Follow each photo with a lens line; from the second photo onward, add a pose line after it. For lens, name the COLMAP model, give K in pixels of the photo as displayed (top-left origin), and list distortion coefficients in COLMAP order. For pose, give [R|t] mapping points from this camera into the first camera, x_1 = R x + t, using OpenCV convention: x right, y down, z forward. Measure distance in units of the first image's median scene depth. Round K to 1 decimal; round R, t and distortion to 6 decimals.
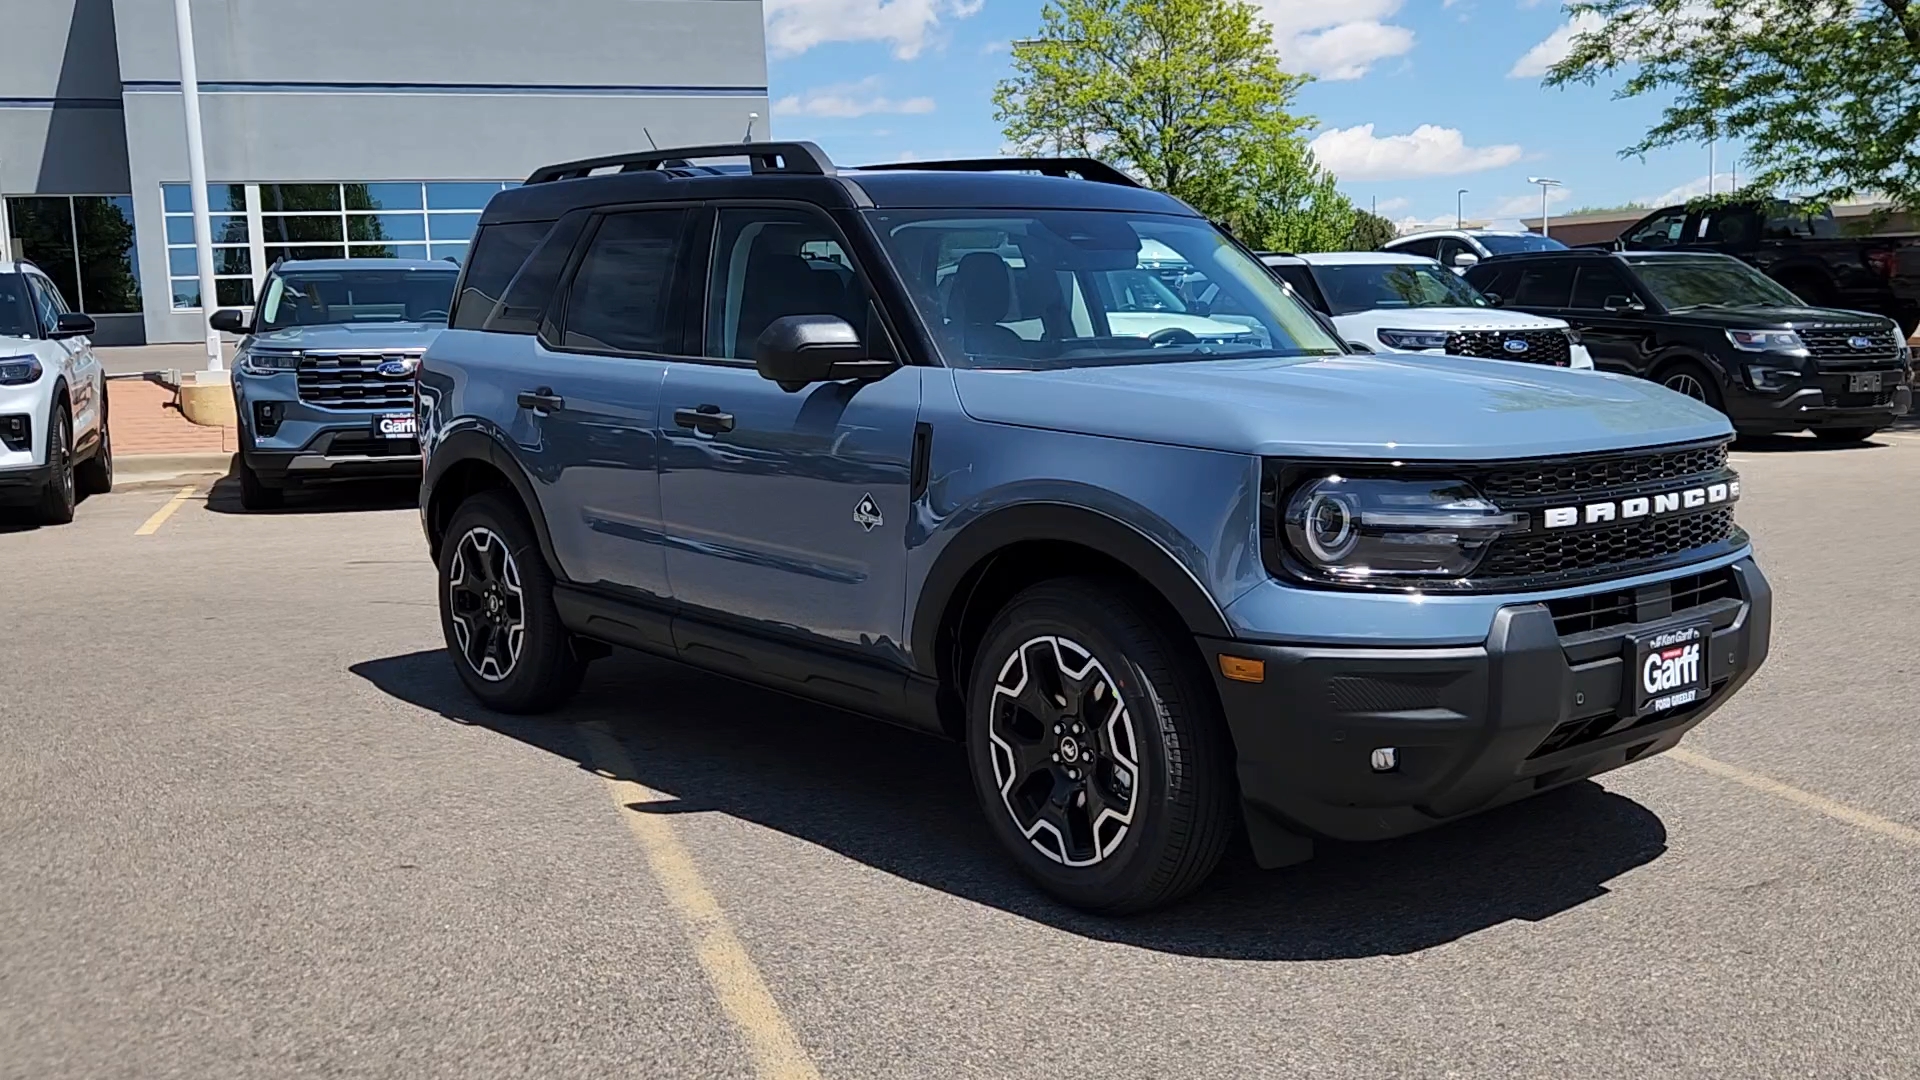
lens RADIAL K [[1855.2, 0, 944.7], [0, 1855.2, 547.2], [0, 0, 1]] dist [0.026502, 0.000000]
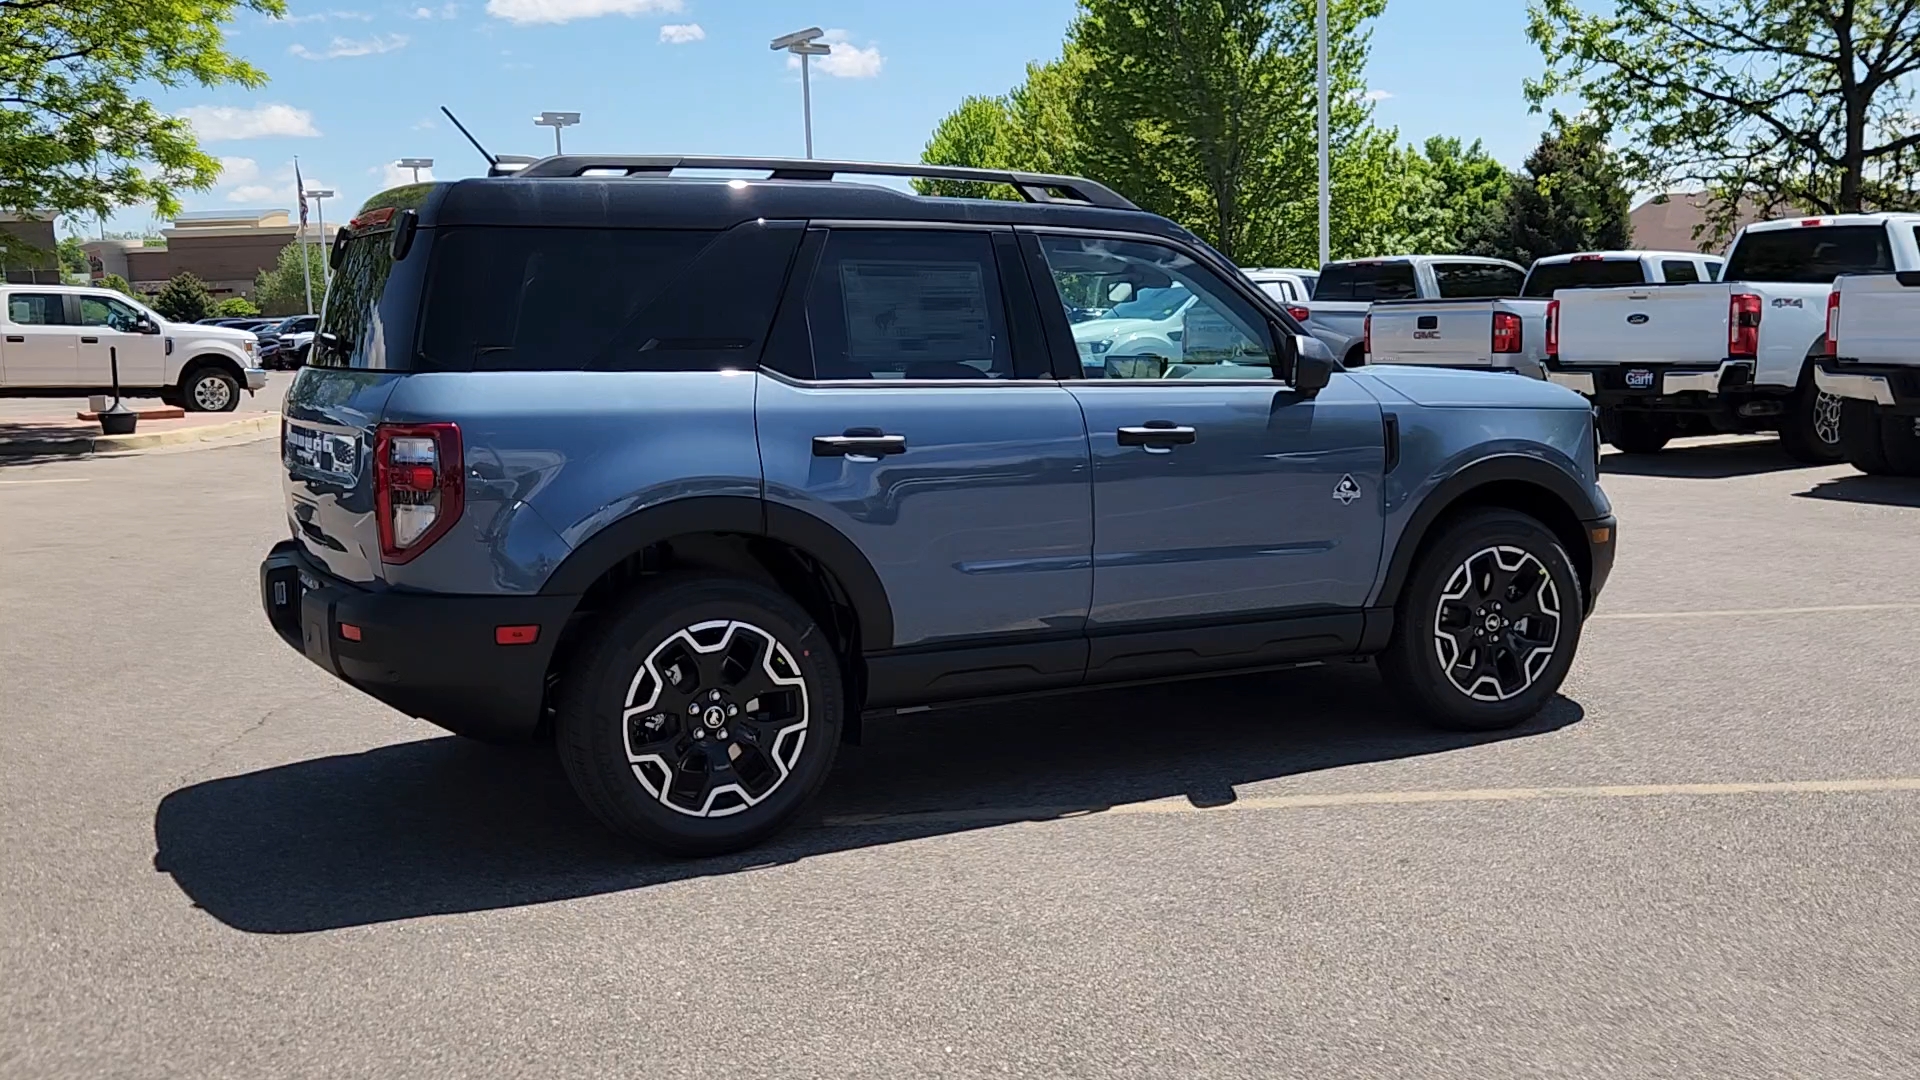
lens RADIAL K [[1855.2, 0, 942.9], [0, 1855.2, 535.4], [0, 0, 1]] dist [0.026502, 0.000000]
pose [[0.205404, -0.106488, 0.972867, -1.408070], [0.142520, 0.986721, 0.077914, -0.132984], [-0.968244, 0.122649, 0.217853, 1.055661]]
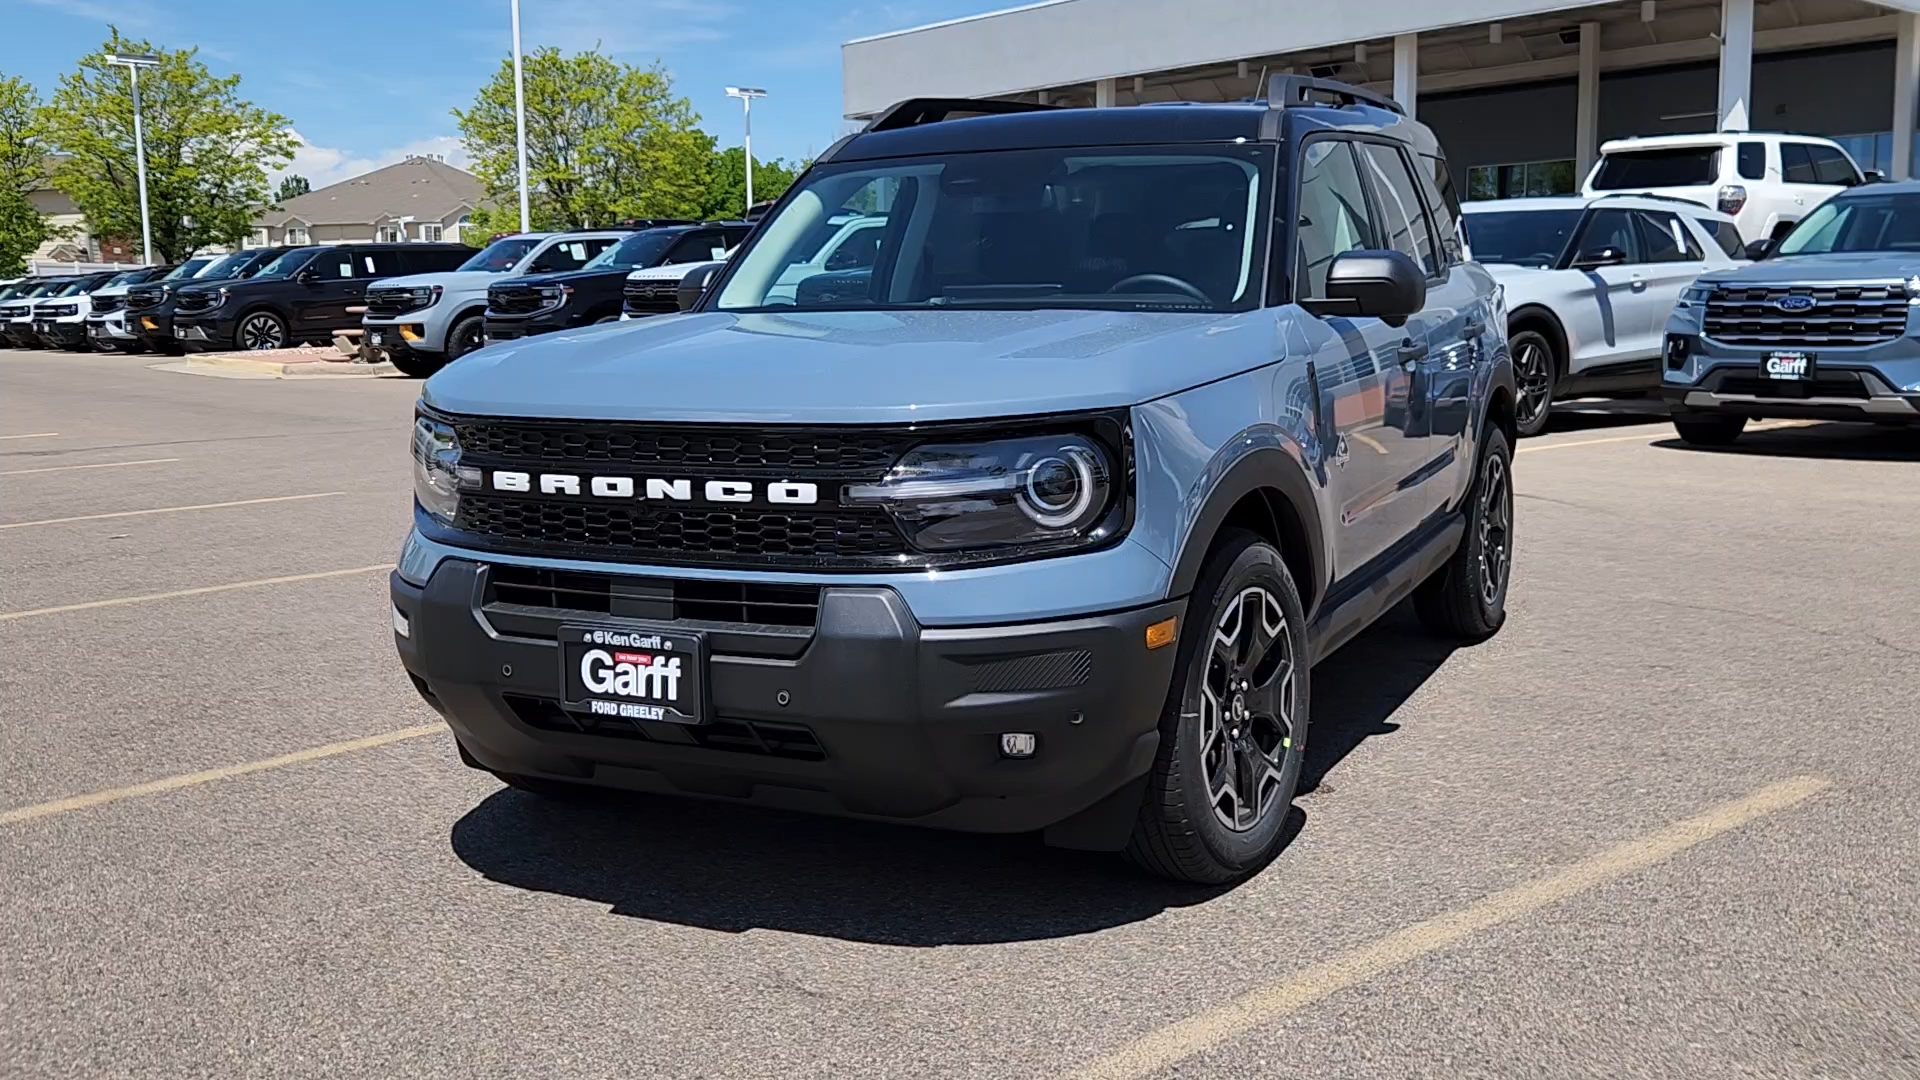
lens RADIAL K [[1855.2, 0, 943.1], [0, 1855.2, 537.4], [0, 0, 1]] dist [0.026502, 0.000000]
pose [[0.383656, 0.137978, -0.913110, 1.160266], [-0.104502, 0.988911, 0.105524, -0.100293], [0.917544, 0.054937, 0.393821, 0.735790]]
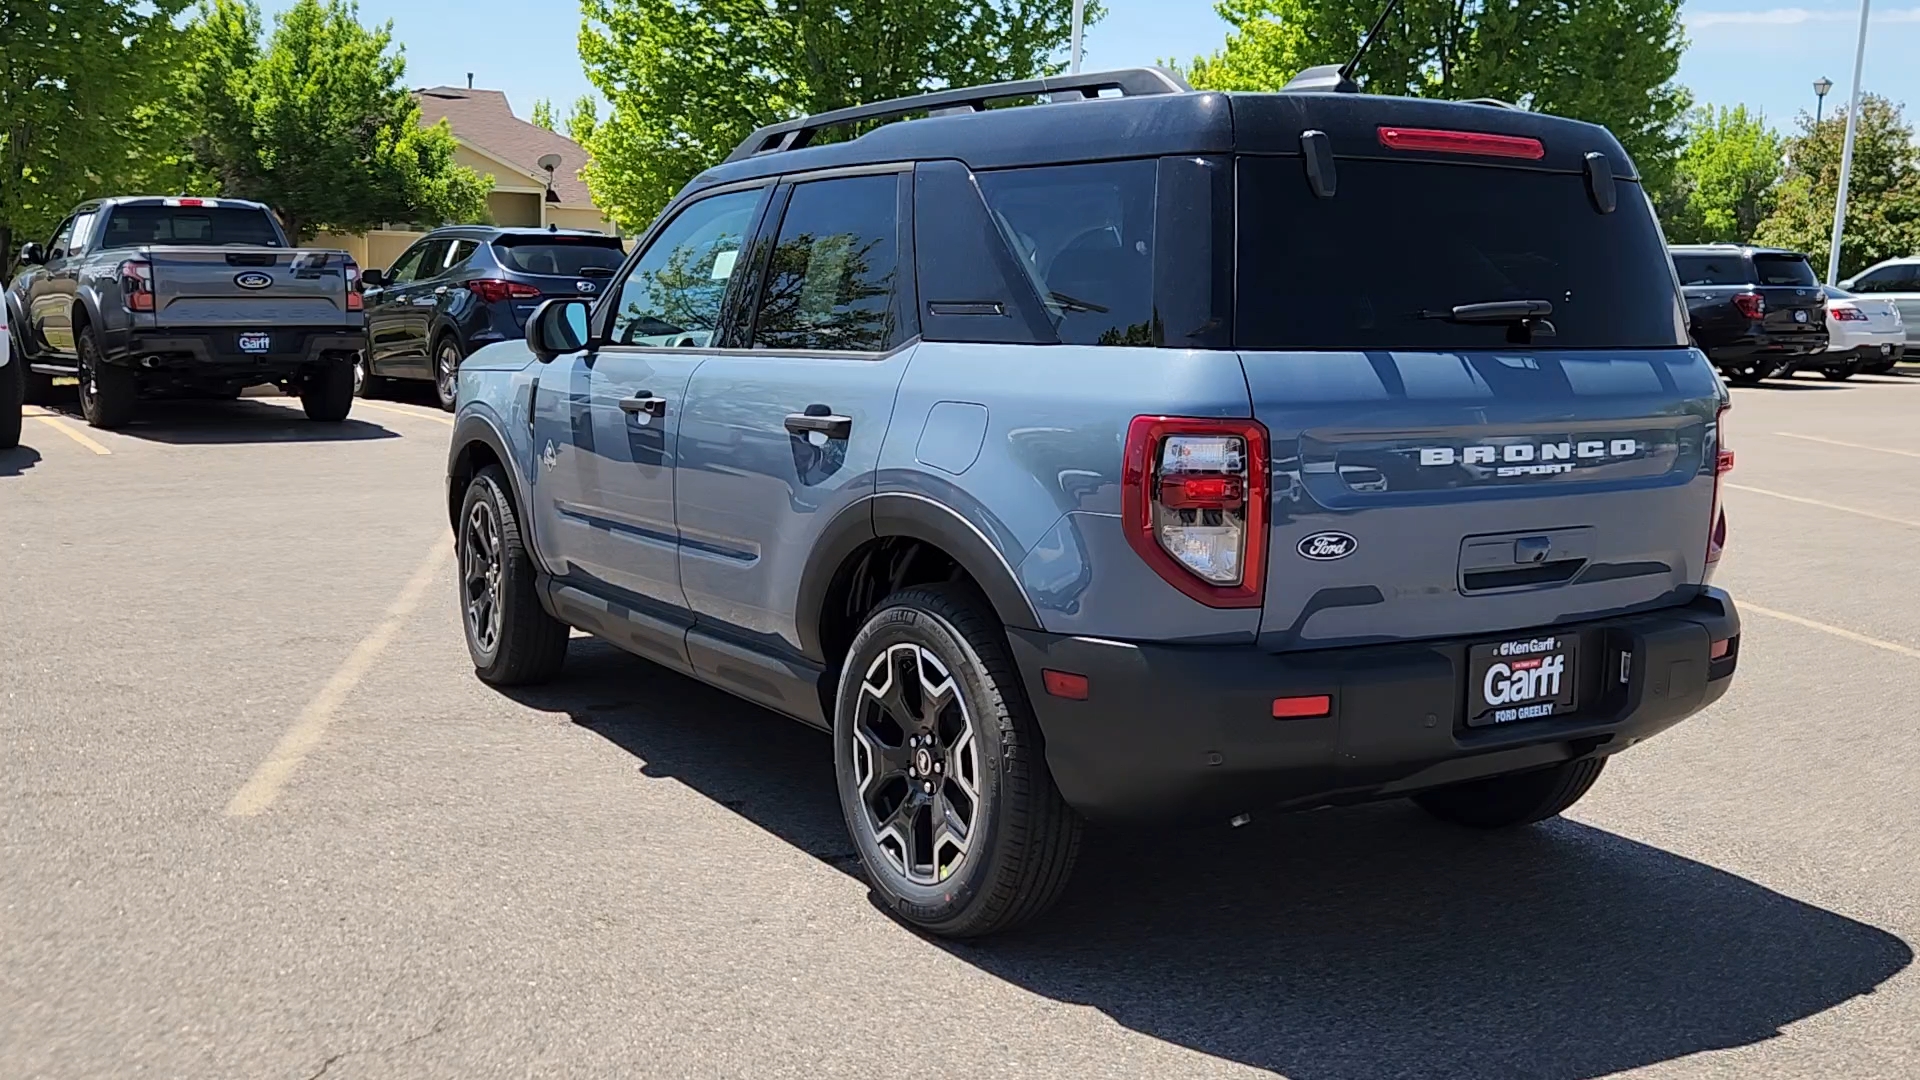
lens RADIAL K [[1855.2, 0, 946.8], [0, 1855.2, 538.5], [0, 0, 1]] dist [0.026502, 0.000000]
pose [[-0.988846, -0.028382, 0.146215, -0.178658], [0.011269, 0.964606, 0.263455, -0.348600], [-0.148517, 0.262164, -0.953526, 2.576243]]
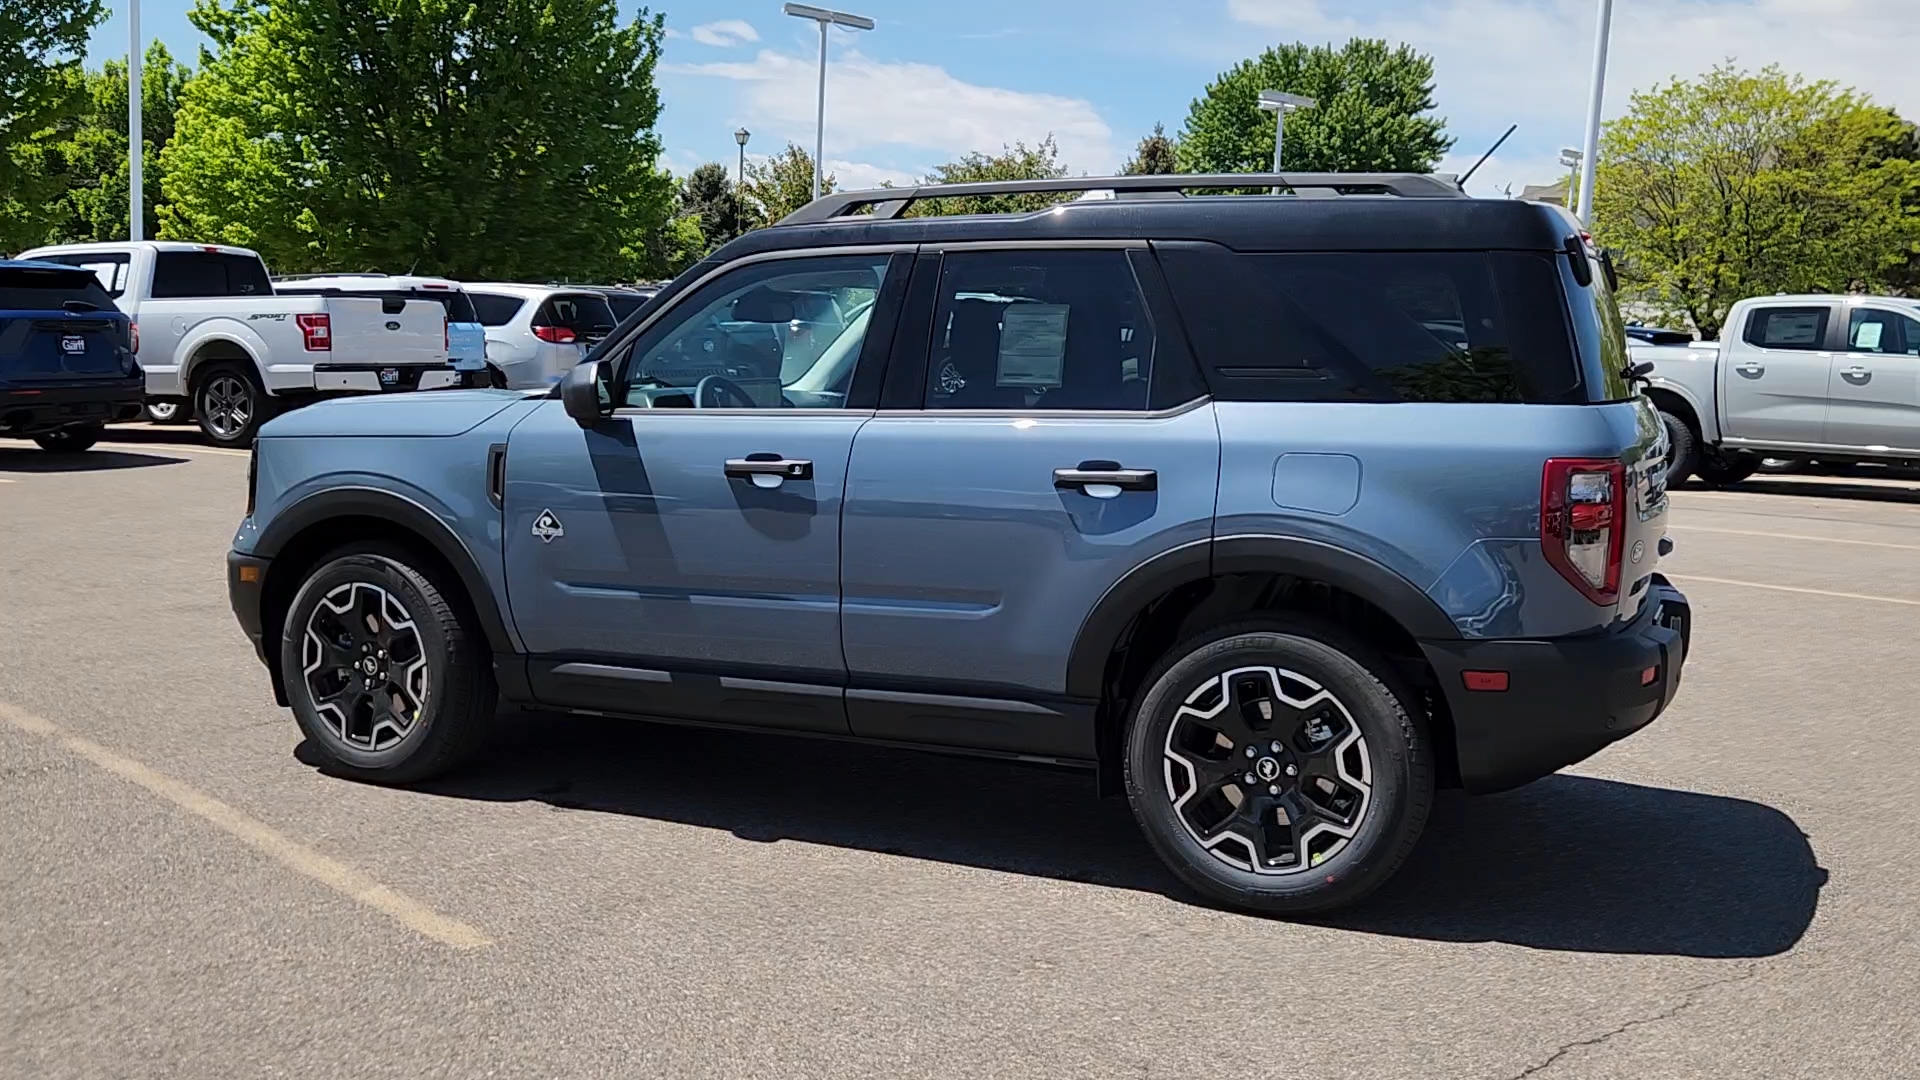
lens RADIAL K [[1855.2, 0, 946.4], [0, 1855.2, 540.0], [0, 0, 1]] dist [0.026502, 0.000000]
pose [[-0.903780, 0.041844, -0.425948, 0.581359], [-0.066307, 0.969505, 0.235933, -0.361719], [0.422831, 0.241475, -0.873444, 2.540864]]
